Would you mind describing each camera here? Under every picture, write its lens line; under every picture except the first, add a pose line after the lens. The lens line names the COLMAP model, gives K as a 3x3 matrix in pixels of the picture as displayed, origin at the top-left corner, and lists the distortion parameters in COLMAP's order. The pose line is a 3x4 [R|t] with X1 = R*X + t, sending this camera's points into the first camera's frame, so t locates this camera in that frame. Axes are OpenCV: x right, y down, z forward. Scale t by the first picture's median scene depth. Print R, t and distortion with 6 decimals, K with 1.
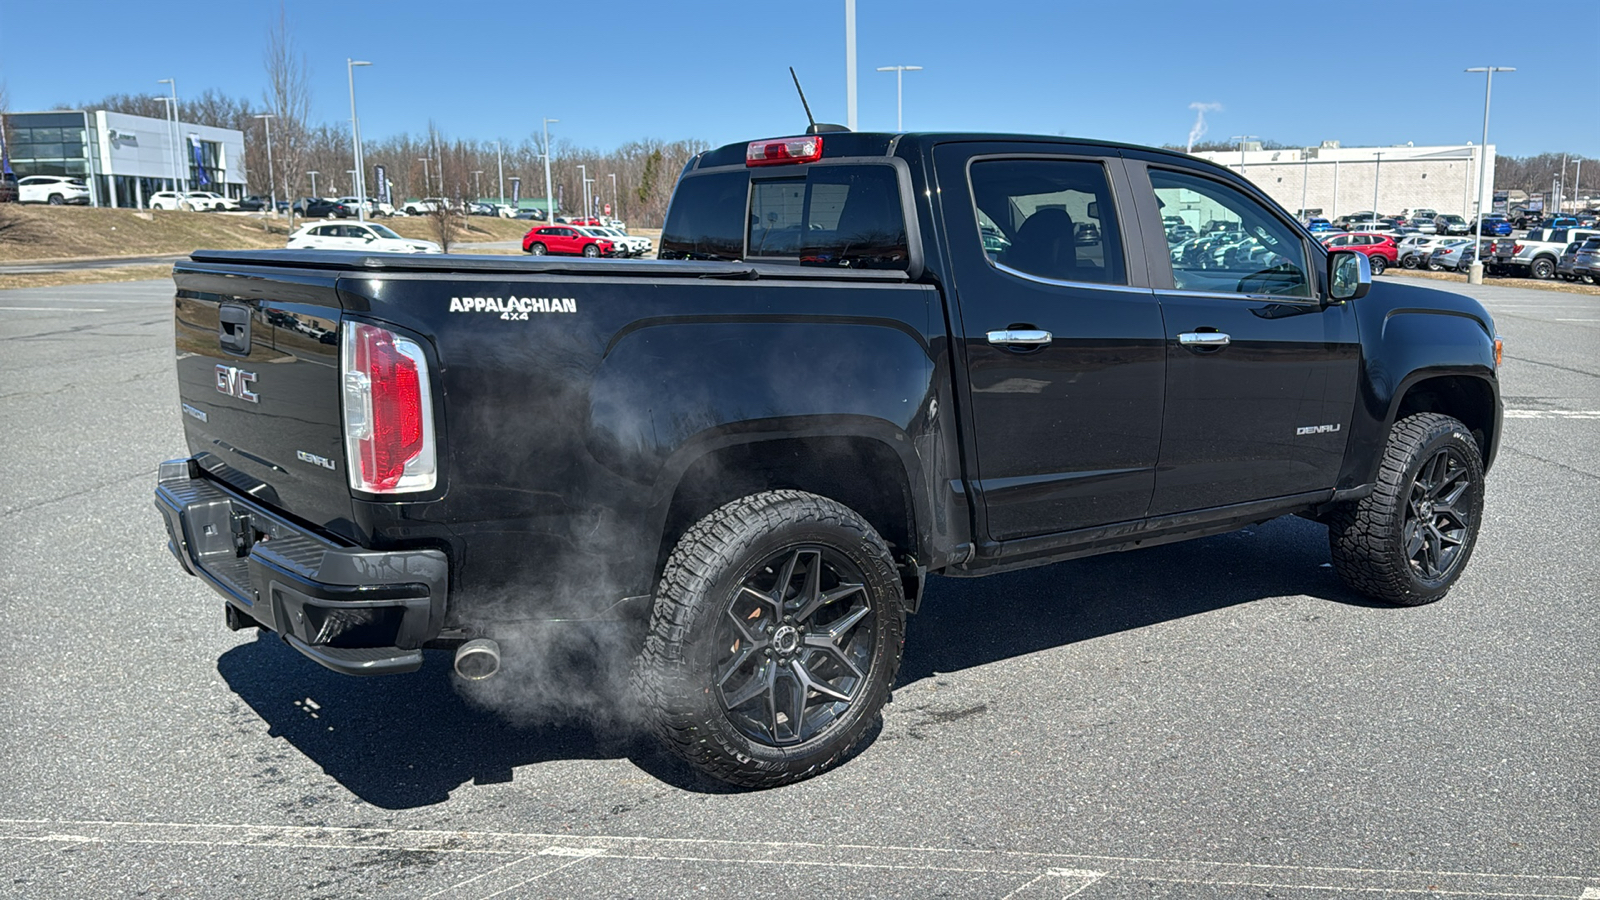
lens RADIAL K [[1360.2, 0, 834.9], [0, 1360.2, 476.7], [0, 0, 1]] dist [0.153945, -0.279975]
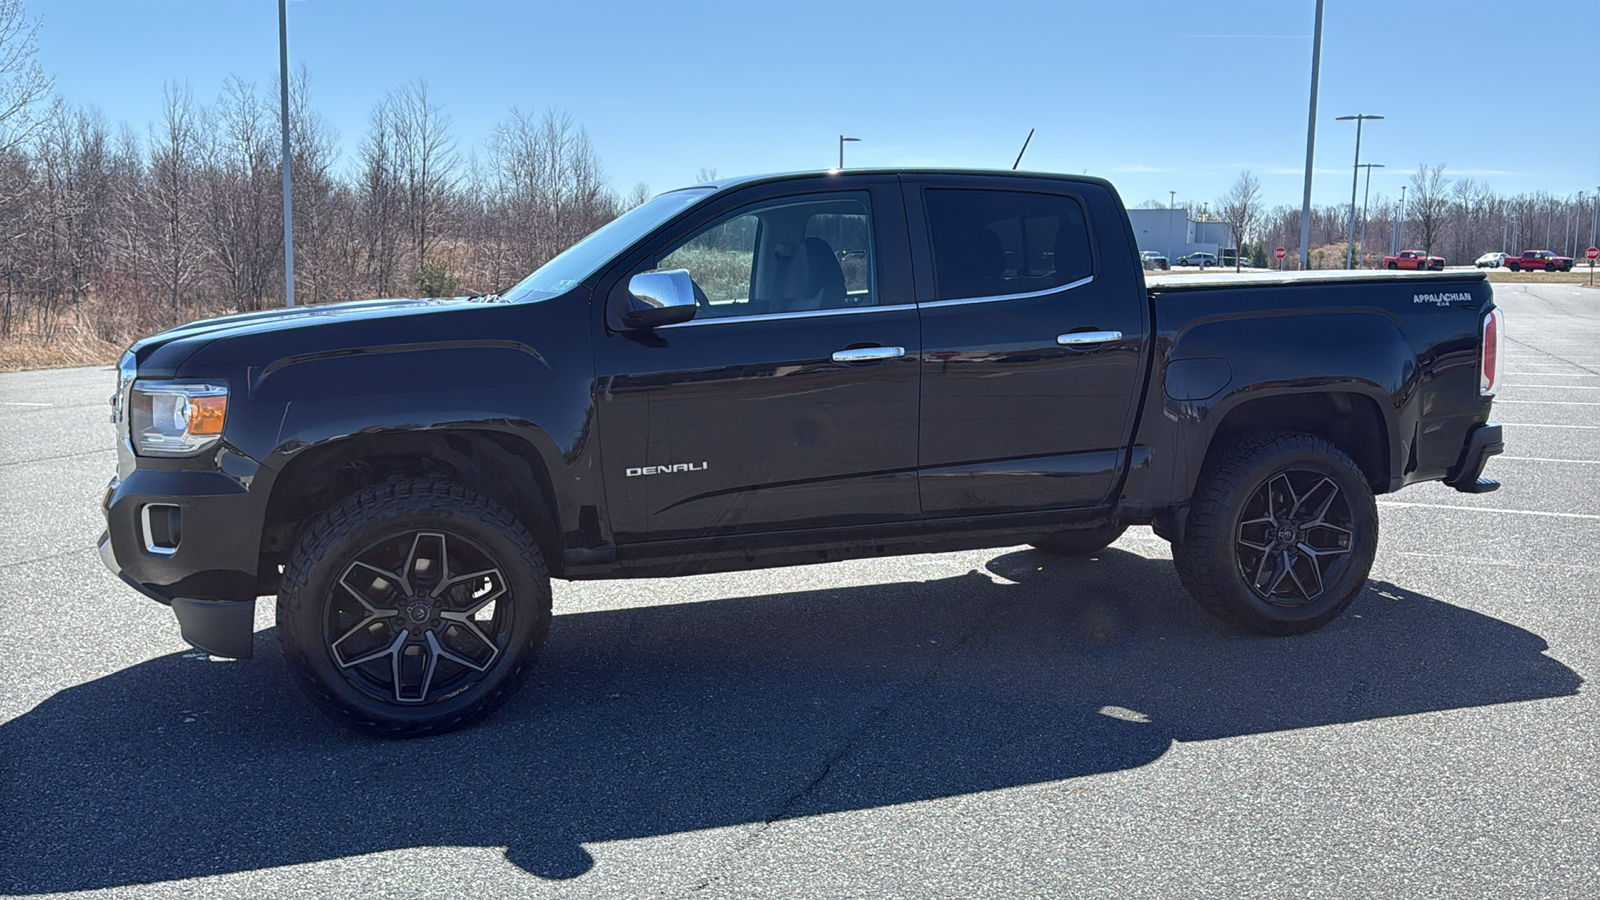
lens RADIAL K [[1359.0, 0, 826.0], [0, 1359.0, 453.1], [0, 0, 1]] dist [0.160912, -0.307576]
pose [[-0.951037, -0.044326, 0.305883, -0.023756], [0.046998, 0.957415, 0.284865, -0.035948], [-0.305483, 0.285293, -0.908453, 0.217741]]
